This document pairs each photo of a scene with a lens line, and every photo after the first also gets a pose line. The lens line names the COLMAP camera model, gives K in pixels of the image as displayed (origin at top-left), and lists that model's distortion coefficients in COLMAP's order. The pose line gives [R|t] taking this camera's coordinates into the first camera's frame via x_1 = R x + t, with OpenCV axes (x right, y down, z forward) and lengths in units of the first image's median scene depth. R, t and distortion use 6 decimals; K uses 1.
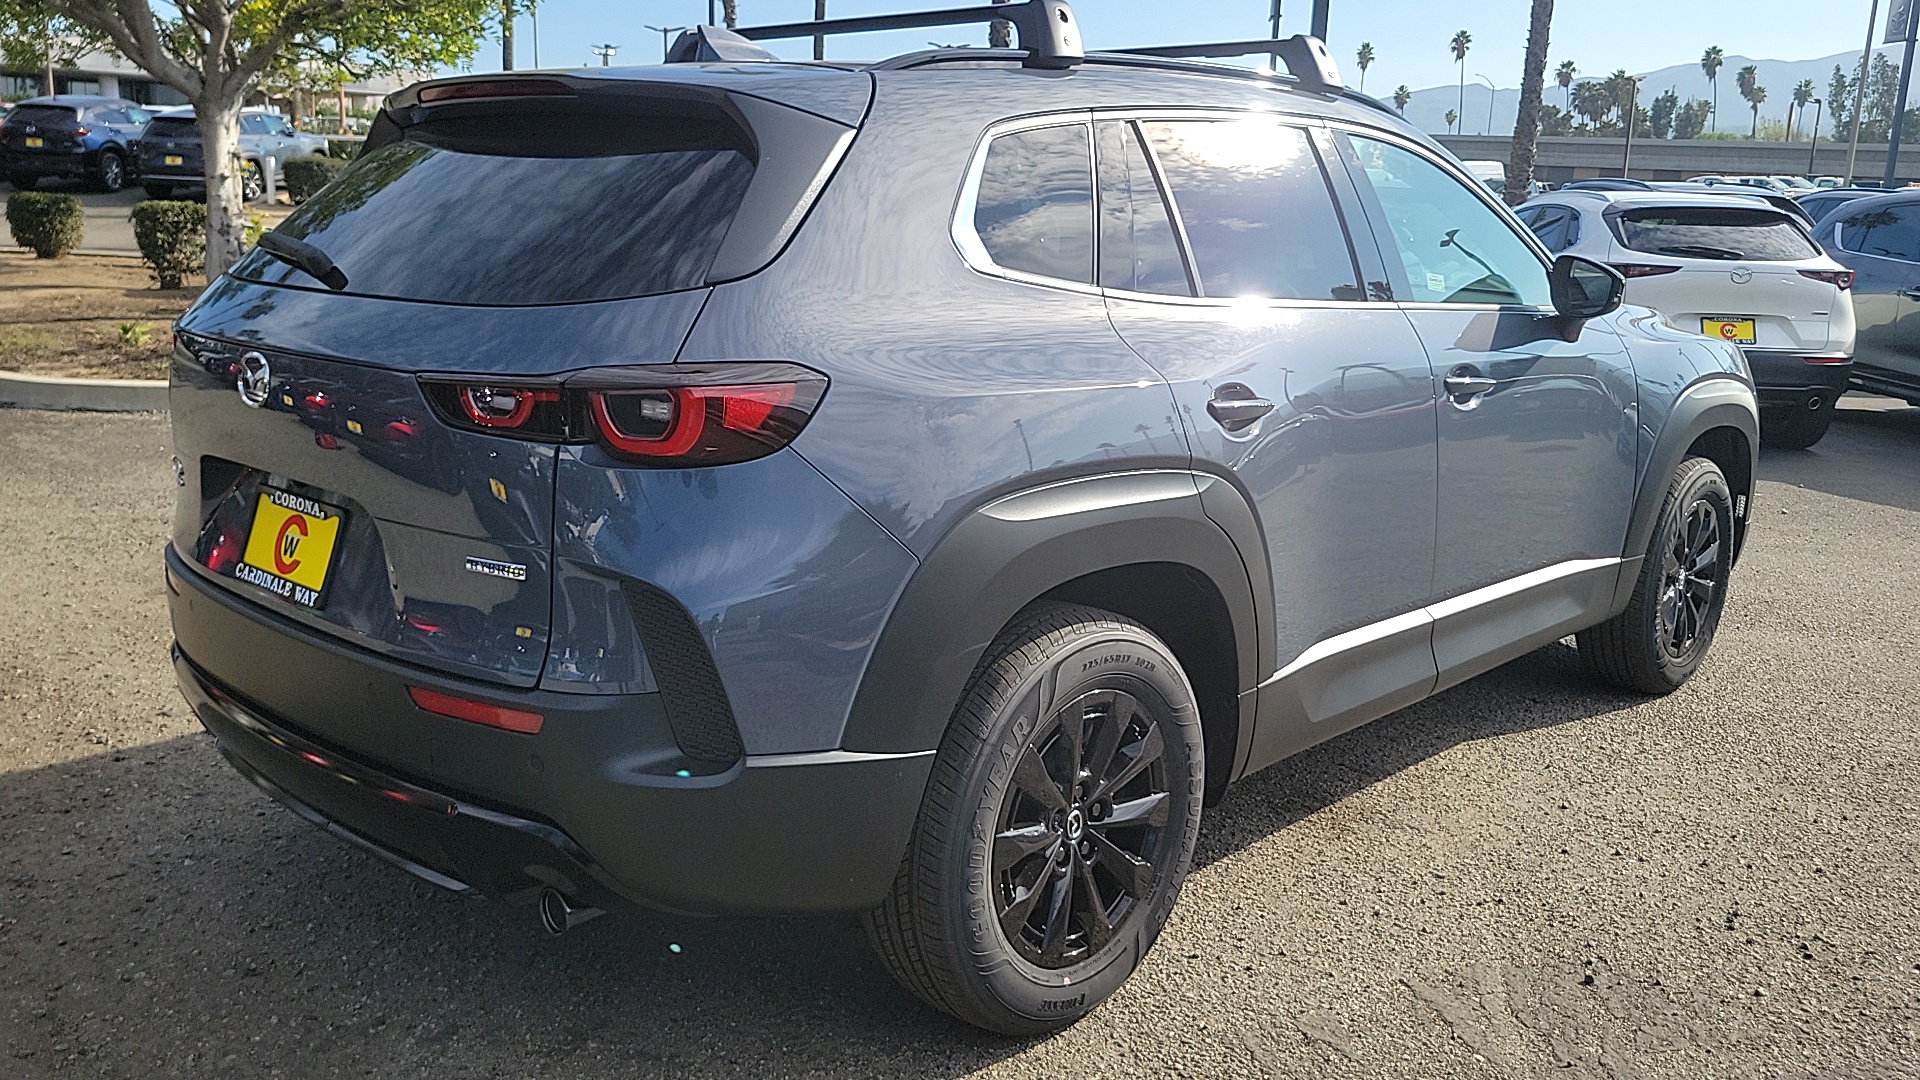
lens RADIAL K [[1567.6, 0, 954.4], [0, 1567.6, 550.0], [0, 0, 1]] dist [0.028133, -0.013337]
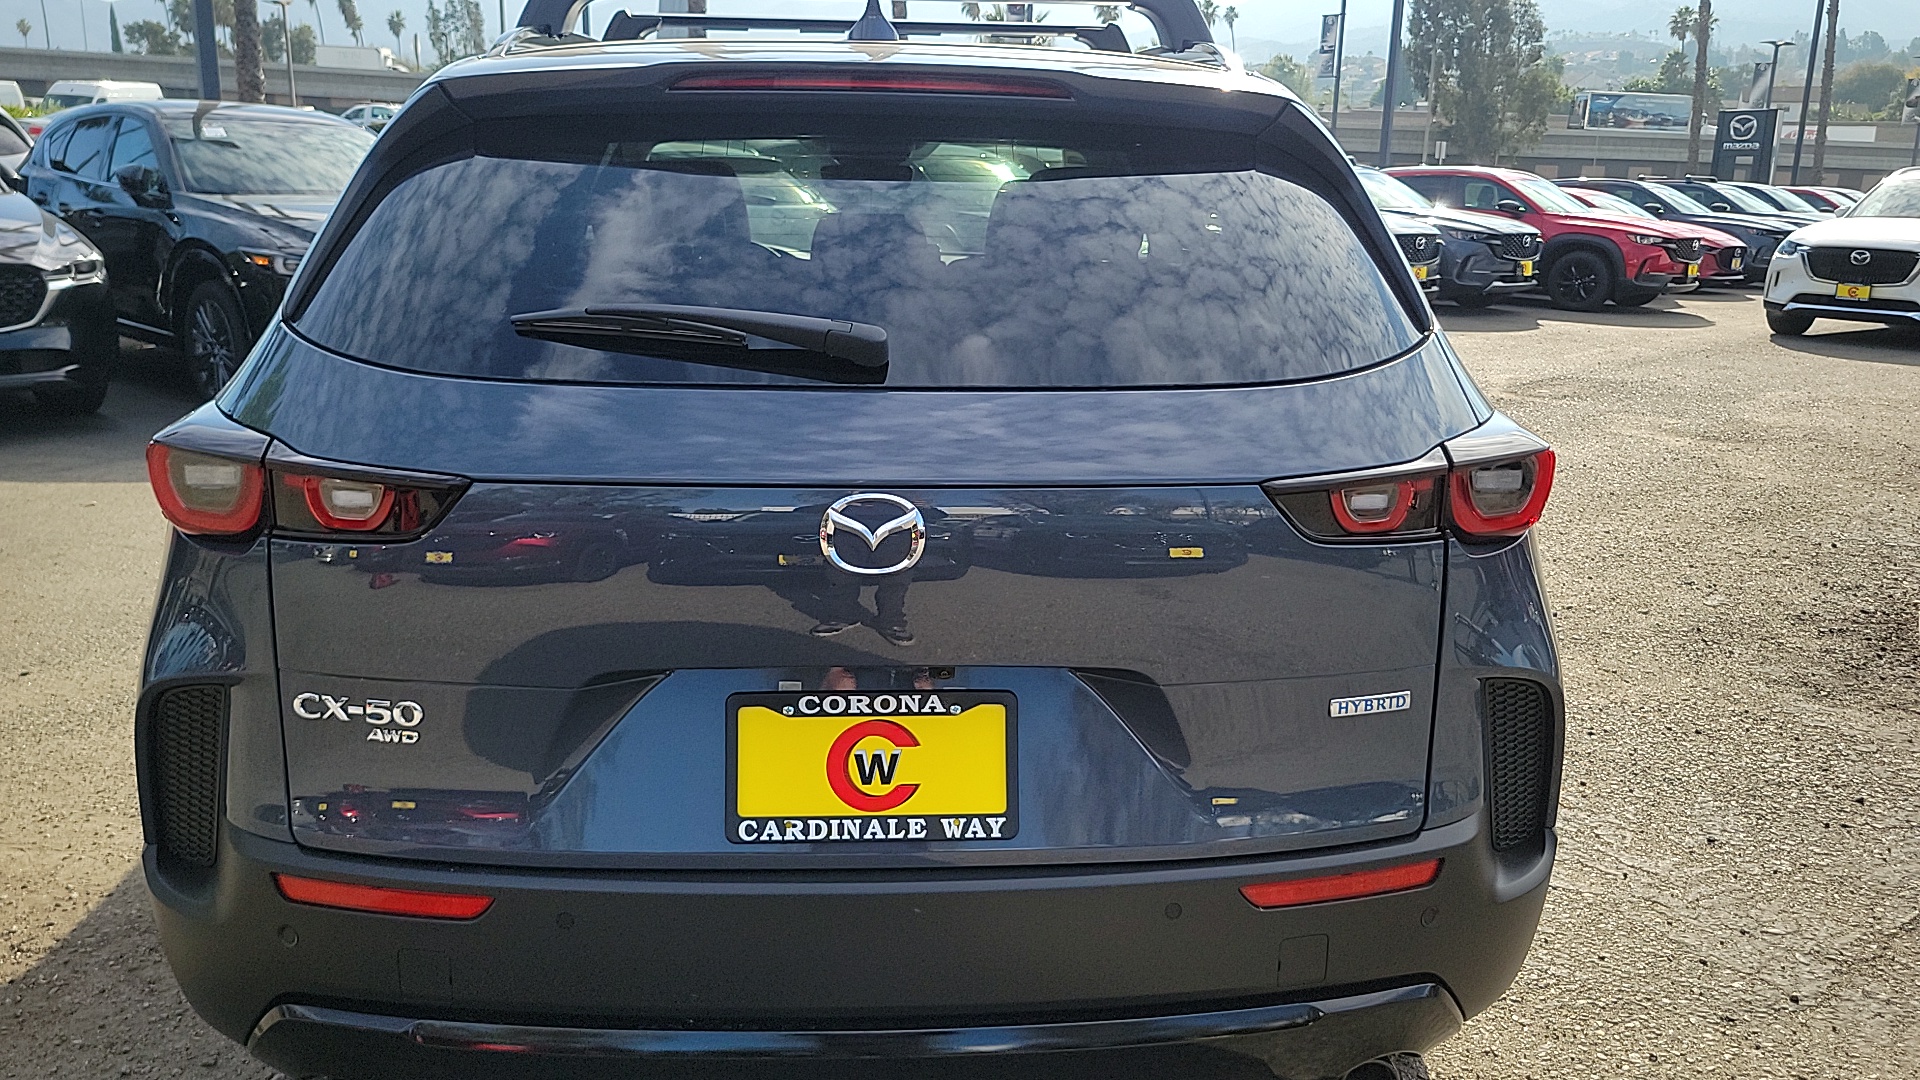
lens RADIAL K [[1563.8, 0, 963.3], [0, 1563.8, 526.6], [0, 0, 1]] dist [0.034208, -0.019016]
pose [[0.676941, -0.181403, 0.713333, -0.659669], [0.157819, 0.982386, 0.100056, -0.127546], [-0.718918, 0.044845, 0.693646, 0.387516]]
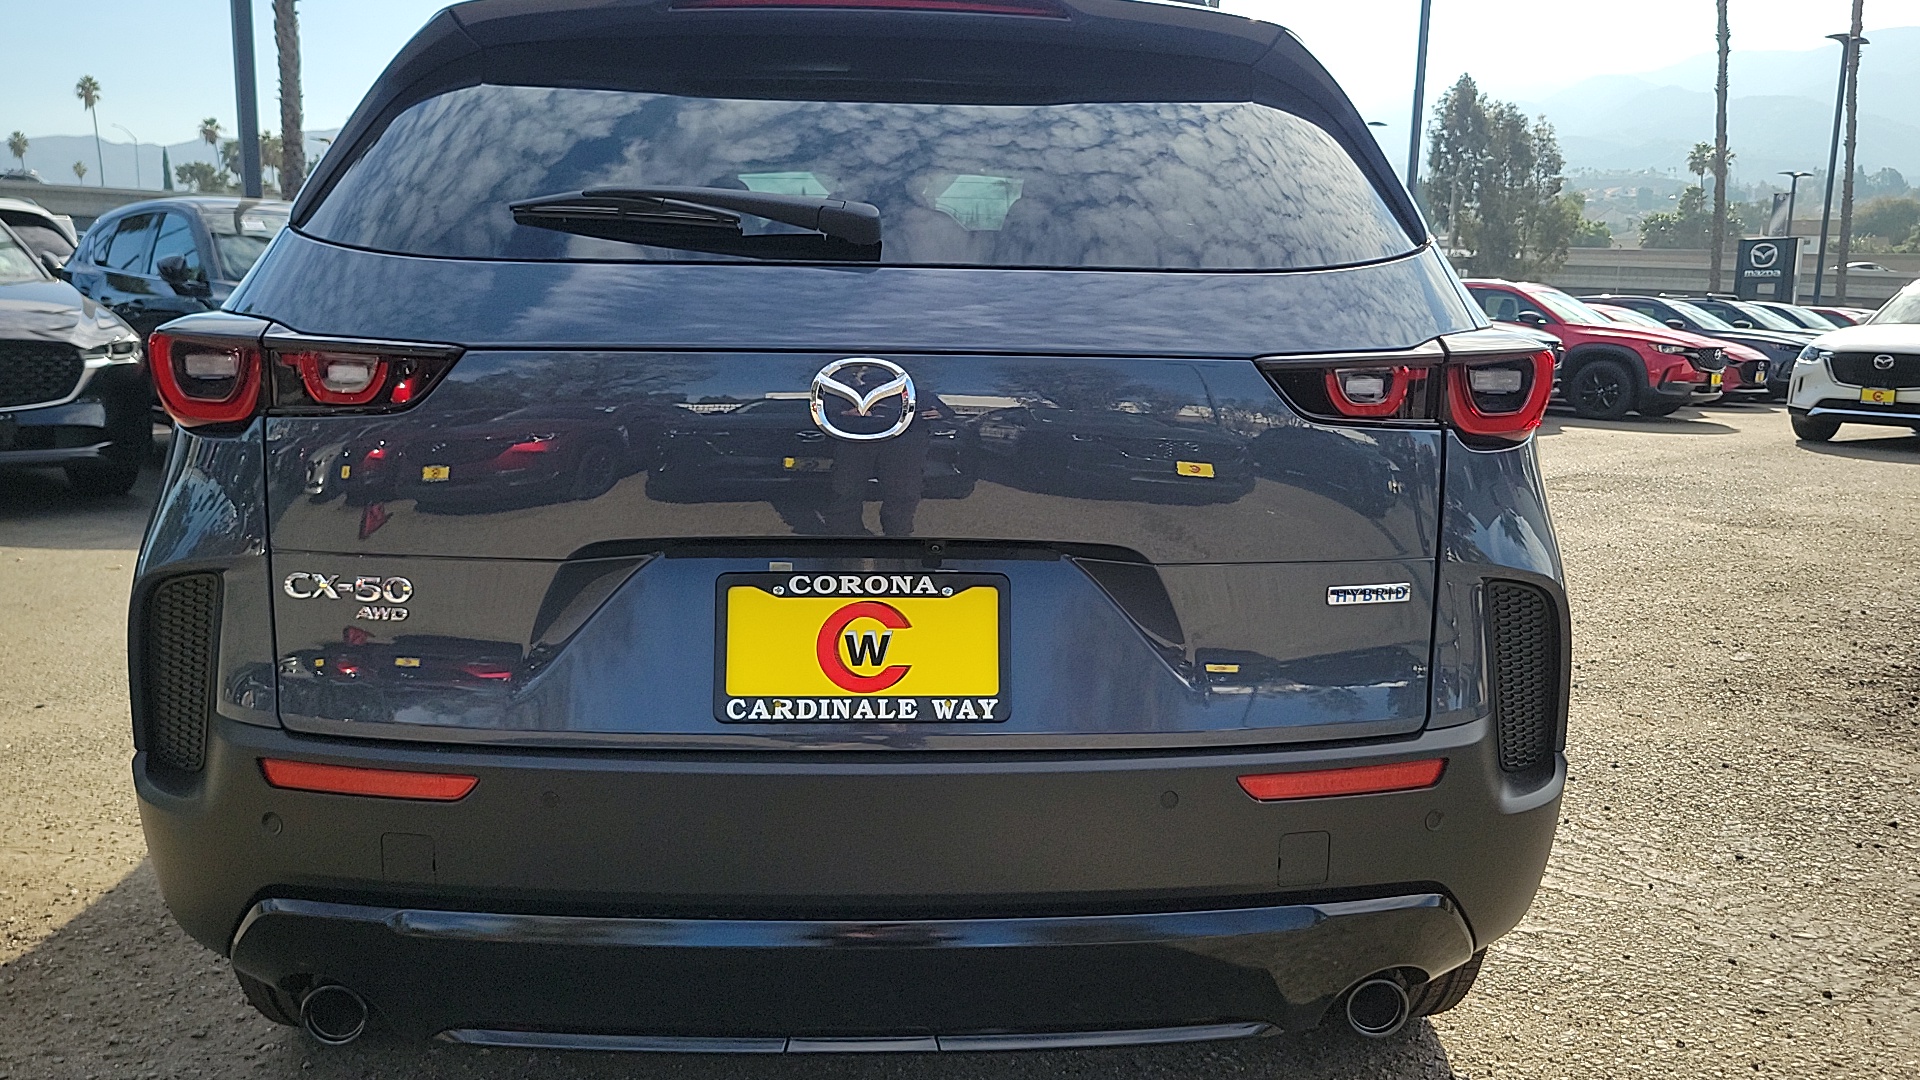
lens RADIAL K [[1563.6, 0, 963.8], [0, 1563.6, 547.8], [0, 0, 1]] dist [0.032562, -0.017304]
pose [[0.689341, -0.129872, 0.712701, -0.662736], [0.157269, 0.987165, 0.027772, -0.043871], [-0.707160, 0.092941, 0.700918, 0.386883]]
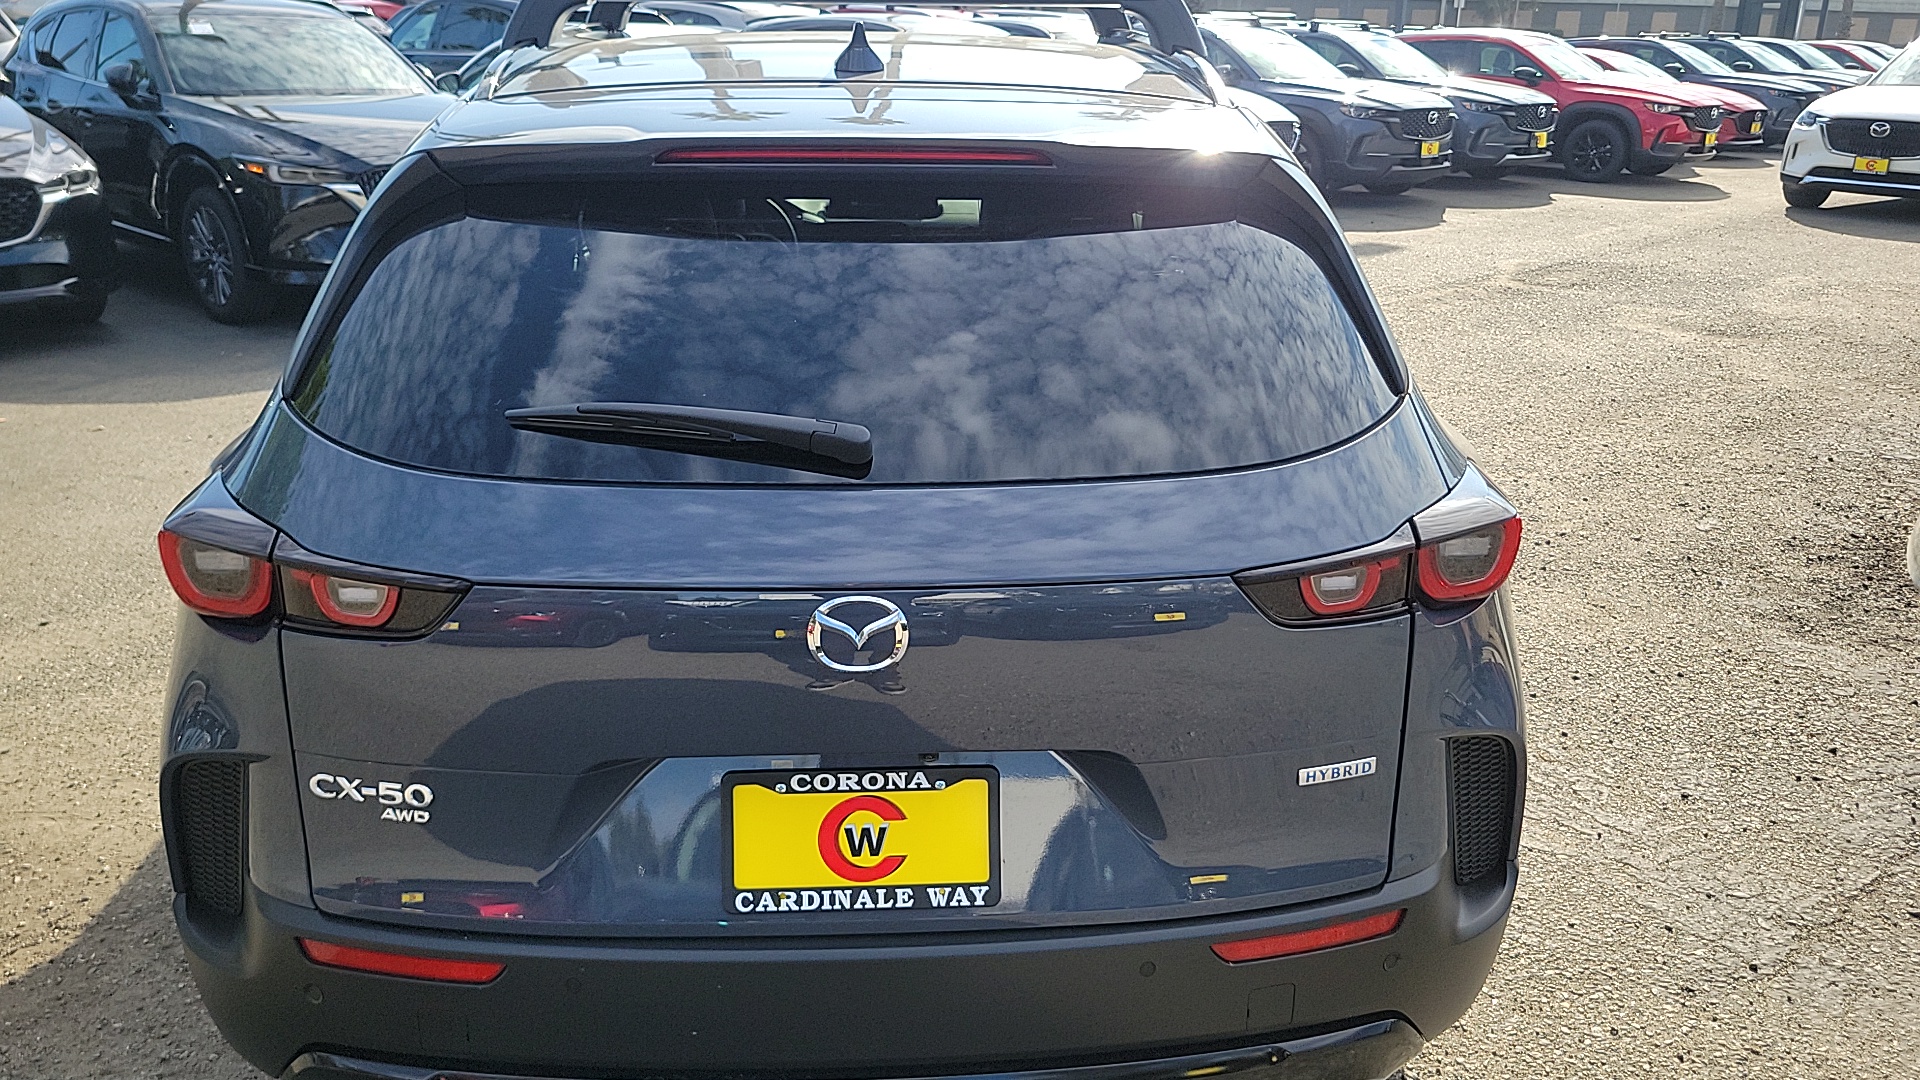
lens RADIAL K [[1567.2, 0, 969.1], [0, 1567.2, 519.1], [0, 0, 1]] dist [0.032587, -0.015609]
pose [[0.677213, -0.246686, 0.693202, -0.650944], [0.164015, 0.969029, 0.184611, -0.205189], [-0.717274, -0.011326, 0.696699, 0.365707]]
